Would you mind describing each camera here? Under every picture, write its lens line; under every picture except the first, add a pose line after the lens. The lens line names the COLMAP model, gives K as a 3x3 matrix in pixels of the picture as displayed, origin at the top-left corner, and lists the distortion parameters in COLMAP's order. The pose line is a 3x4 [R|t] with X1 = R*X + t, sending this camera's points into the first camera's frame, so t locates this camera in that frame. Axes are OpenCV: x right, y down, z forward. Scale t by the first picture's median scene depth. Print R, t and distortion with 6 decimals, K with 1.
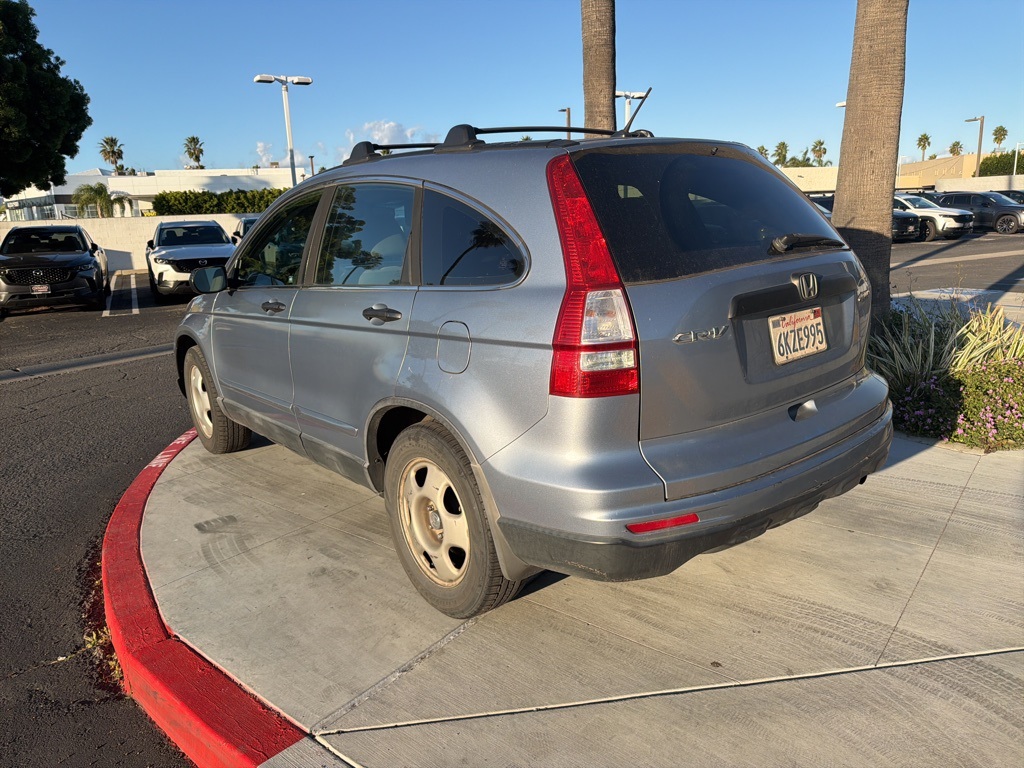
lens RADIAL K [[722.2, 0, 512.8], [0, 722.2, 388.6], [0, 0, 1]] dist [0.033768, -0.045248]
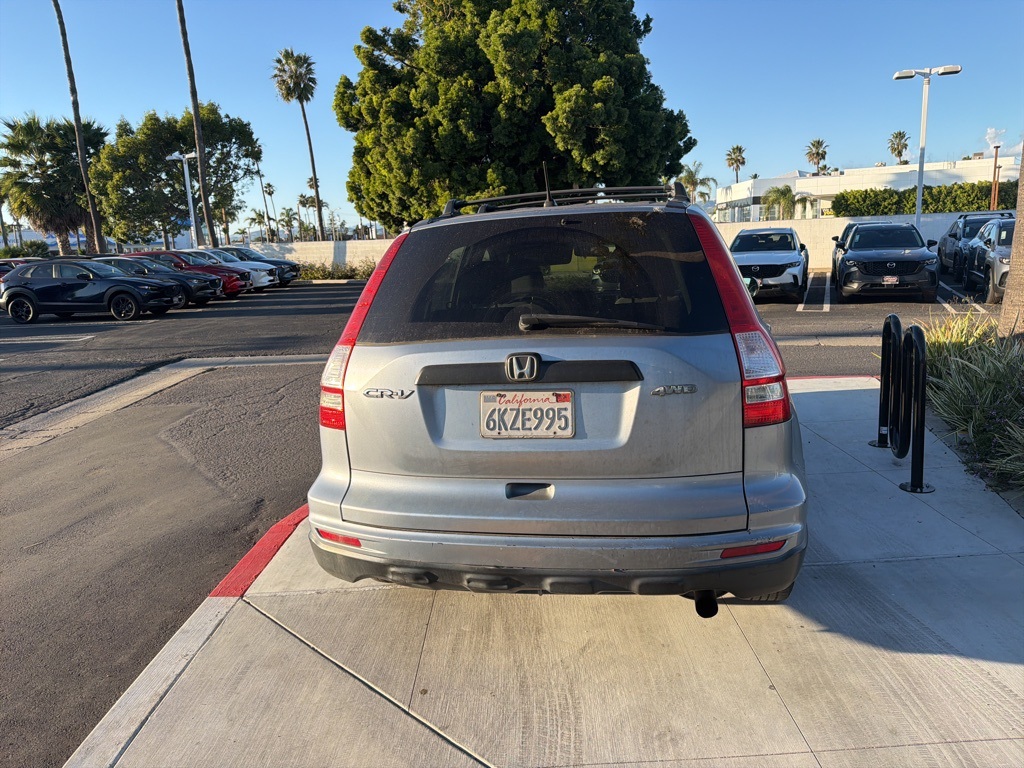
lens RADIAL K [[724.9, 0, 513.0], [0, 724.9, 379.7], [0, 0, 1]] dist [0.031619, -0.038129]
pose [[0.629032, 0.161210, -0.760480, 0.898018], [-0.166171, 0.983534, 0.071046, -0.150281], [0.759412, 0.081679, 0.645463, 0.274683]]
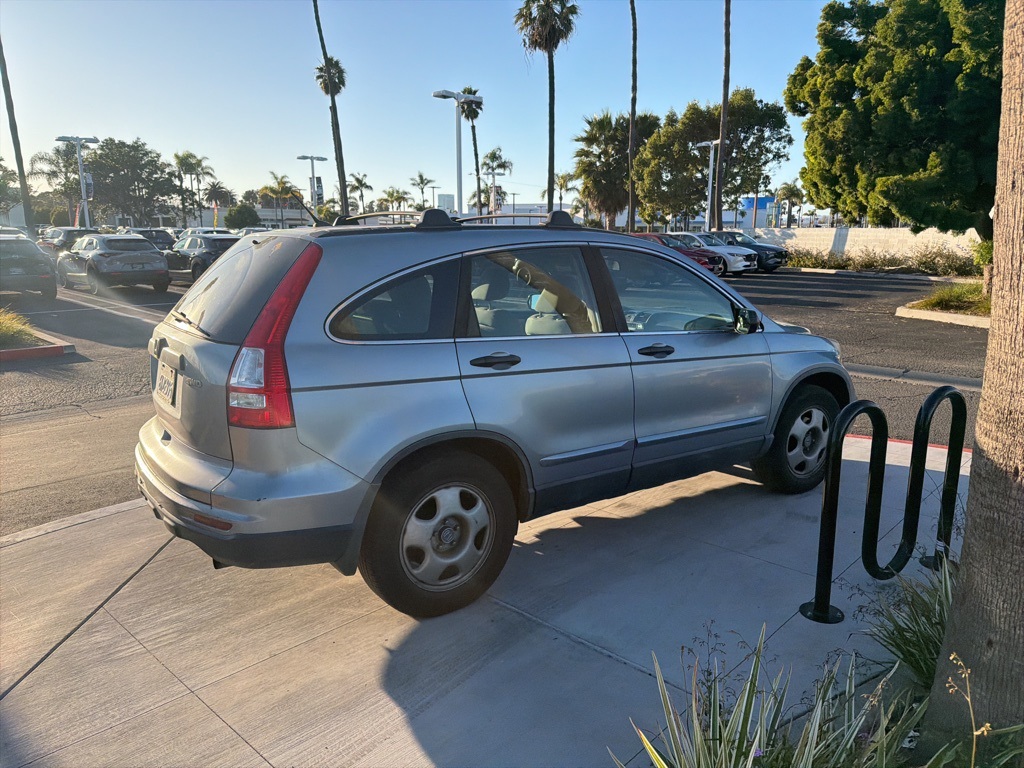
lens RADIAL K [[722.2, 0, 512.8], [0, 722.2, 388.6], [0, 0, 1]] dist [0.033768, -0.045248]
pose [[-0.072178, 0.251112, -0.965263, 1.330444], [-0.234378, 0.936417, 0.261133, -0.454265], [0.969462, 0.245084, -0.008734, 1.291710]]
